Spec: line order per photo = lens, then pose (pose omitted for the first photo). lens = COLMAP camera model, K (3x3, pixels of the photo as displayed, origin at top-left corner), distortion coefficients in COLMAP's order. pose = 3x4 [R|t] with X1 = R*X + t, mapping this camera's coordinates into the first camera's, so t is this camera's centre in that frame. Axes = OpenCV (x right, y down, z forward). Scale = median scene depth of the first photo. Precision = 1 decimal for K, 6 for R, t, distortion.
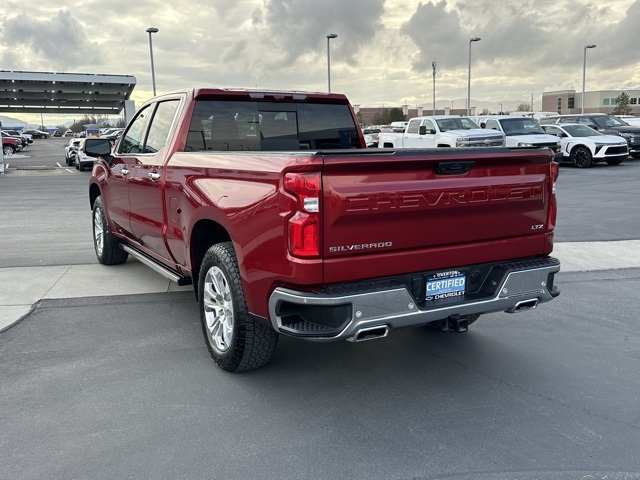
lens RADIAL K [[619.0, 0, 318.4], [0, 619.0, 238.5], [0, 0, 1]] dist [0.144399, -0.251103]
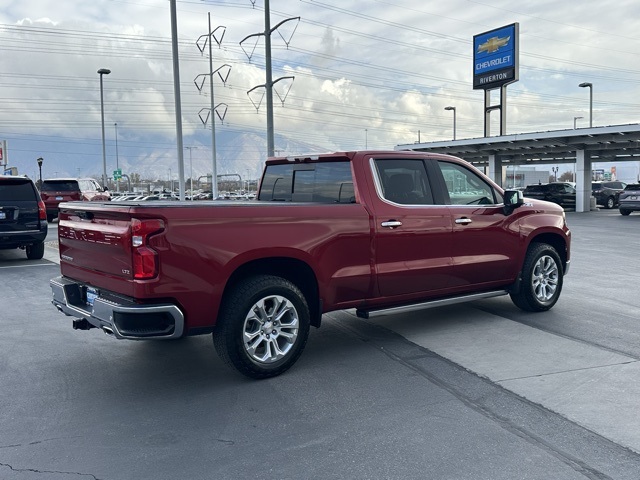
lens RADIAL K [[619.0, 0, 318.4], [0, 619.0, 238.5], [0, 0, 1]] dist [0.144399, -0.251103]
pose [[0.167328, 0.089252, -0.981853, 1.668953], [-0.152715, 0.986220, 0.063623, -0.224804], [0.974002, 0.139298, 0.178652, 1.206196]]
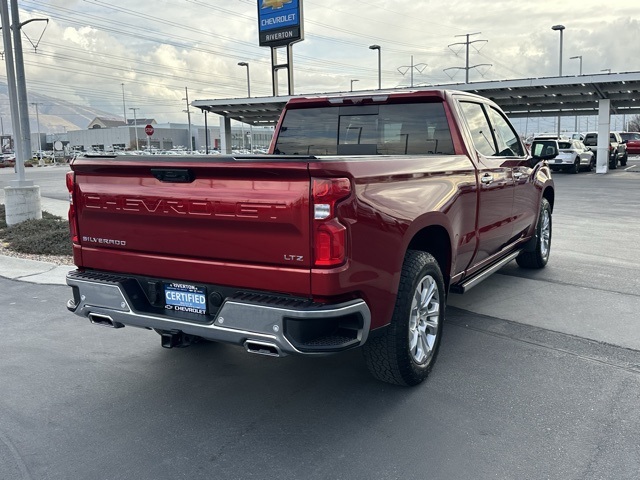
lens RADIAL K [[619.0, 0, 318.4], [0, 619.0, 238.5], [0, 0, 1]] dist [0.144399, -0.251103]
pose [[0.517703, 0.131422, -0.845406, 1.088802], [-0.132144, 0.988557, 0.072755, -0.110386], [0.845294, 0.074050, 0.529145, 0.649342]]
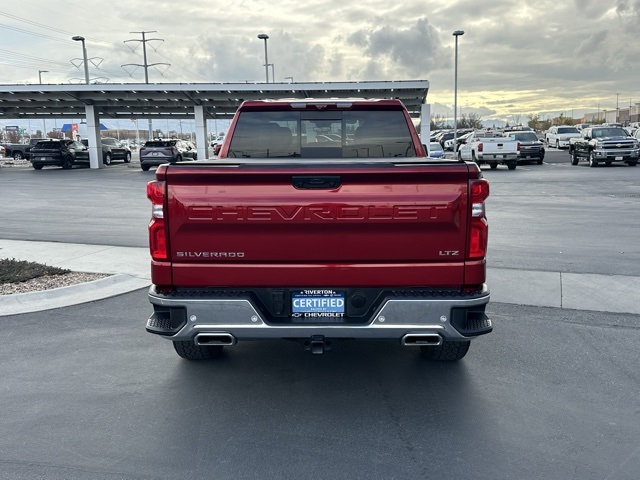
lens RADIAL K [[619.0, 0, 318.4], [0, 619.0, 238.5], [0, 0, 1]] dist [0.144399, -0.251103]
pose [[0.862000, 0.081535, -0.500308, 0.663956], [-0.081671, 0.996424, 0.021671, -0.045483], [0.500285, 0.022180, 0.865577, 0.167462]]
